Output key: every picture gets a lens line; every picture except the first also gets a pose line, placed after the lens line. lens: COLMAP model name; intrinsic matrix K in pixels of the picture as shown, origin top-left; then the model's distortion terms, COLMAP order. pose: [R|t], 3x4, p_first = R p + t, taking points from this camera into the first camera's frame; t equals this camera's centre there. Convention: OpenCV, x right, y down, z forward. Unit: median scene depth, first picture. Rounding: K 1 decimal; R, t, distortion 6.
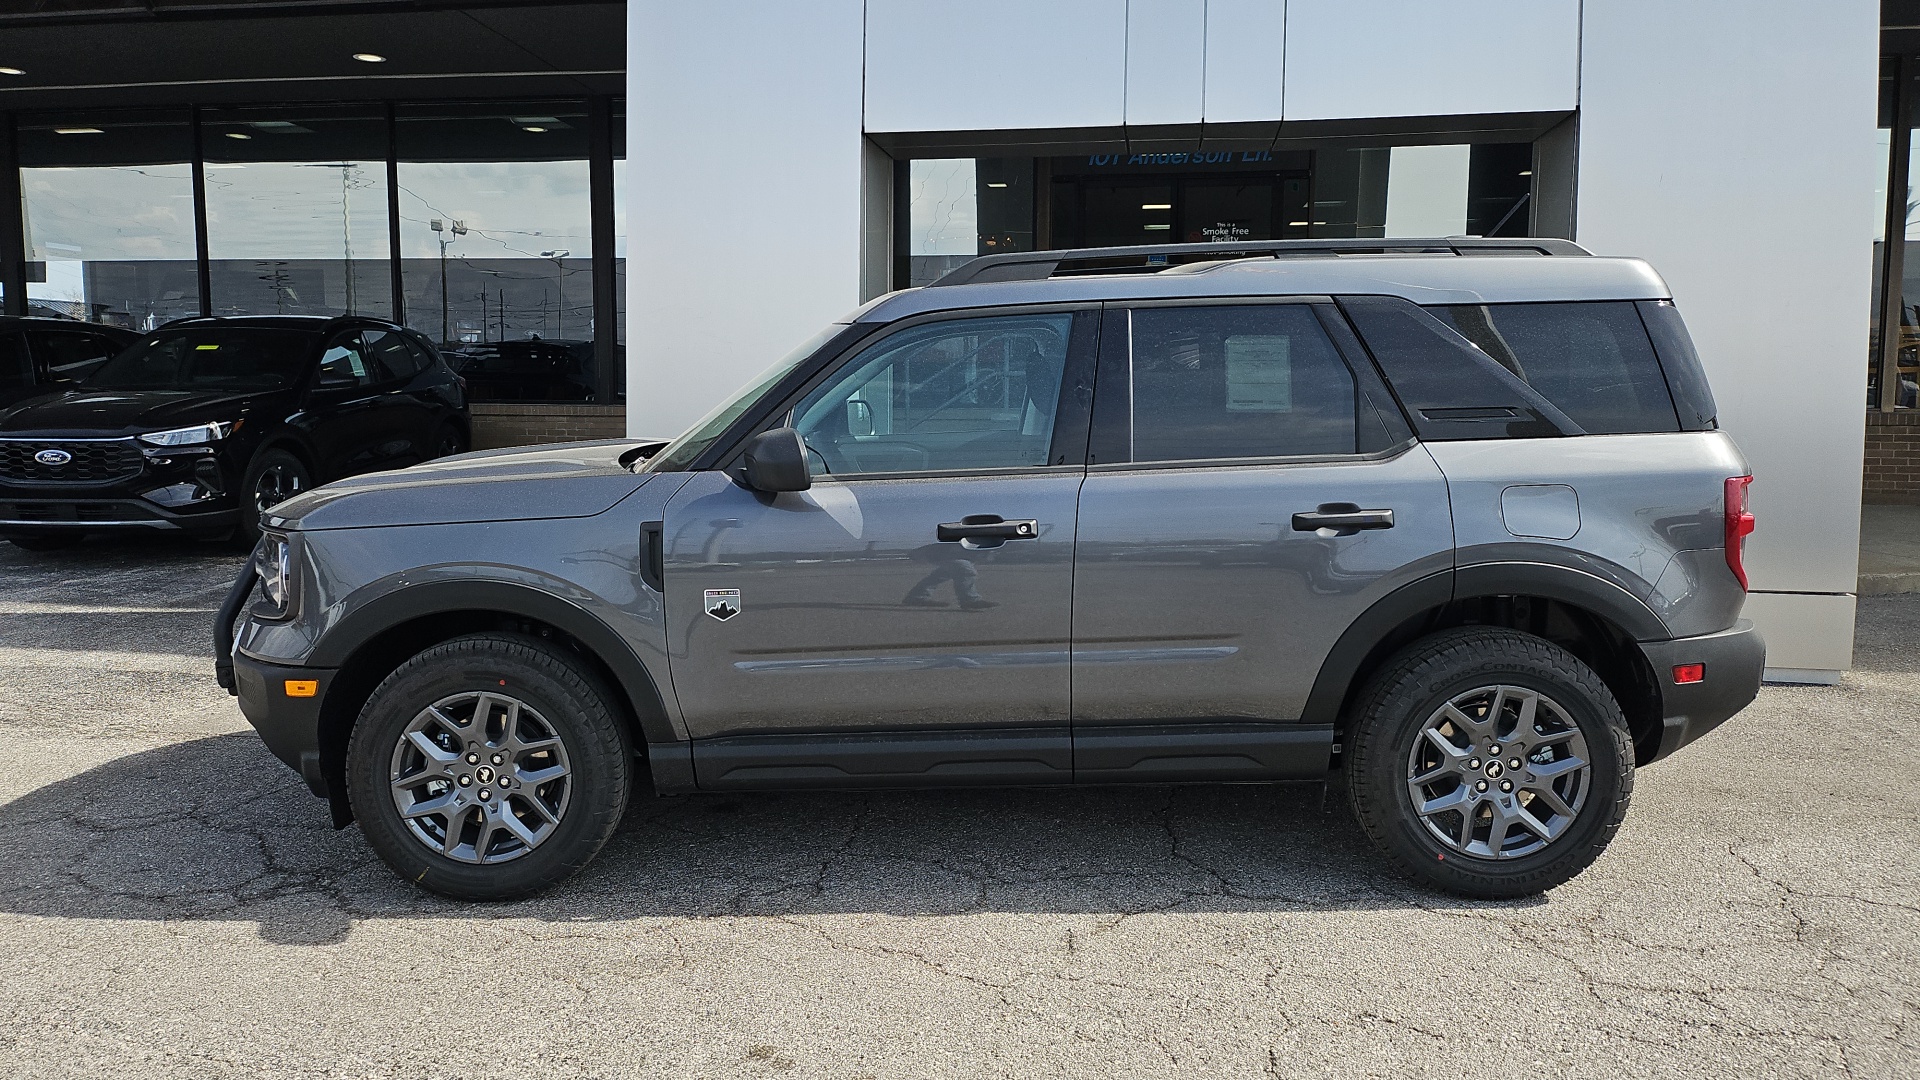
lens RADIAL K [[1346.2, 0, 956.9], [0, 1346.2, 551.9], [0, 0, 1]] dist [0.043173, -0.004348]
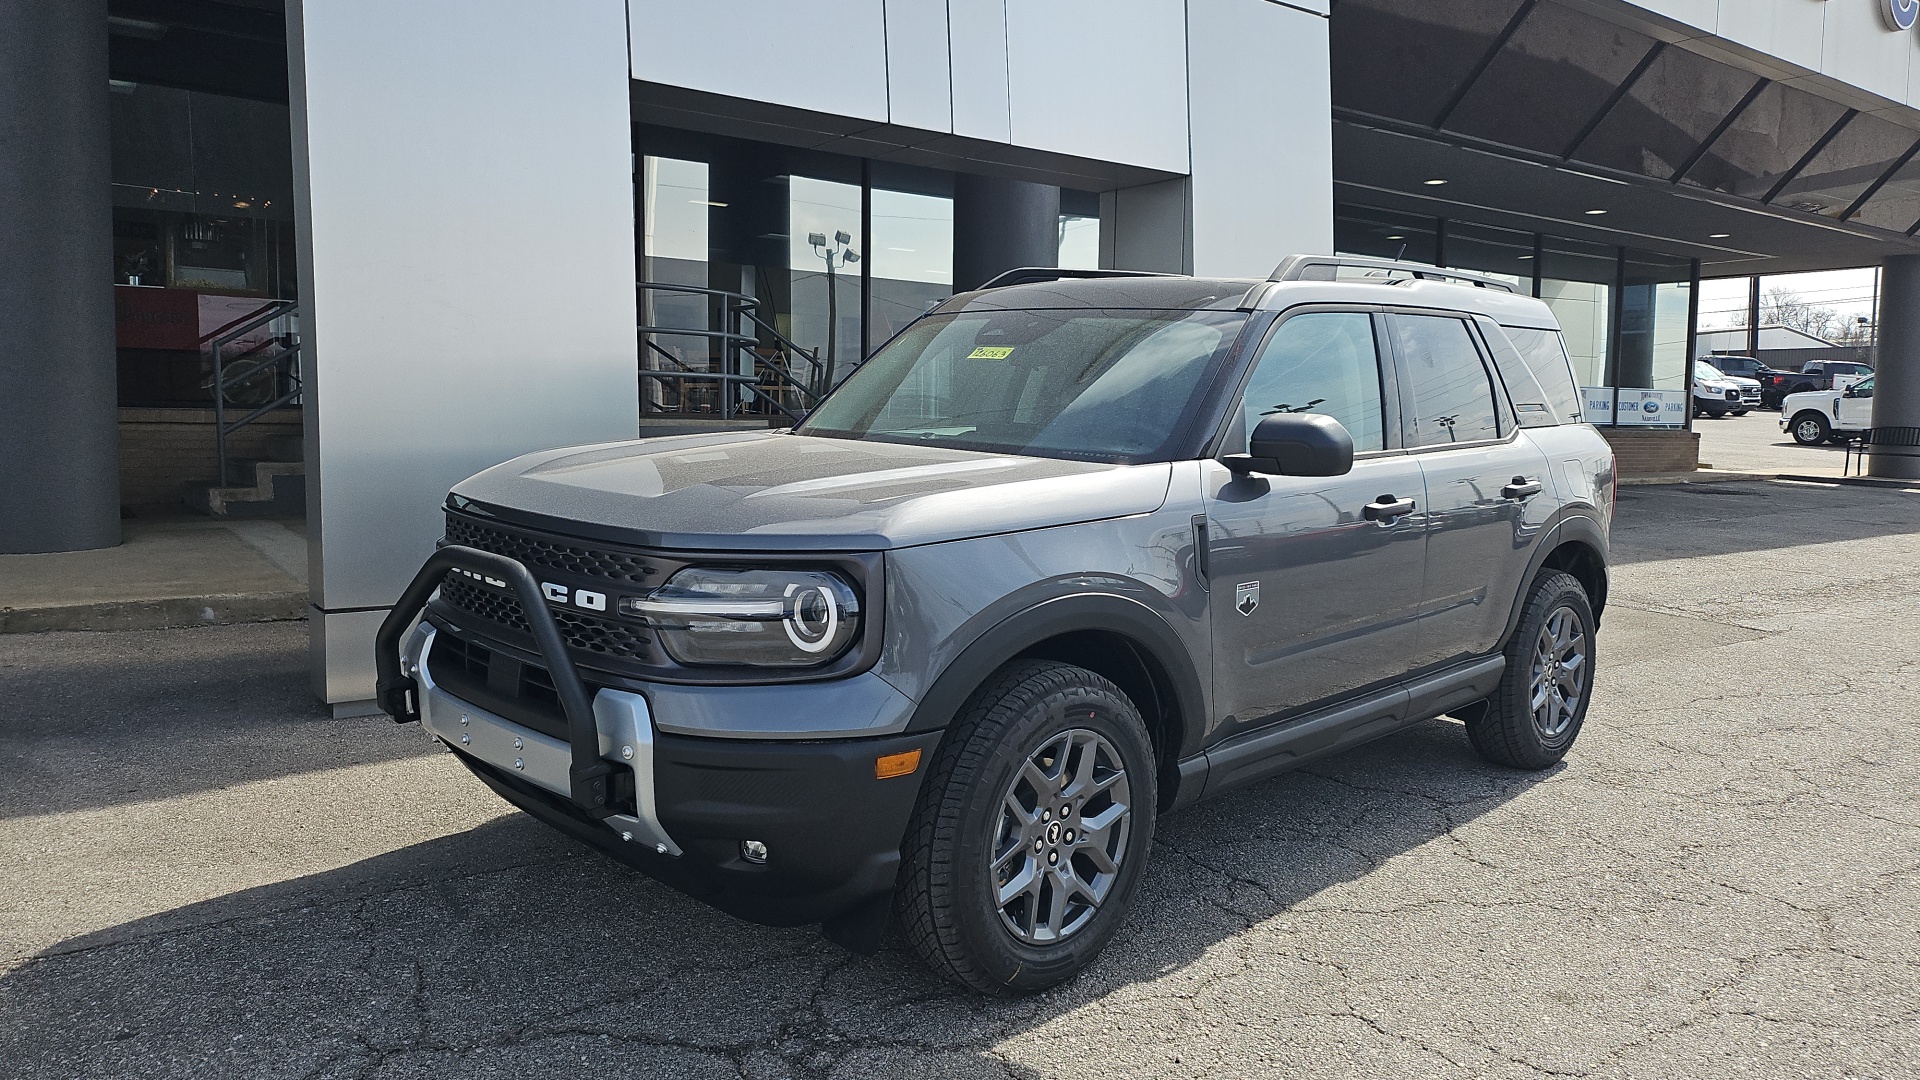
lens RADIAL K [[1346.2, 0, 956.9], [0, 1346.2, 551.9], [0, 0, 1]] dist [0.043173, -0.004348]
pose [[0.699229, -0.062496, 0.712161, -0.977150], [0.073555, 0.997174, 0.015288, -0.023025], [-0.711104, 0.041693, 0.701850, 0.465188]]
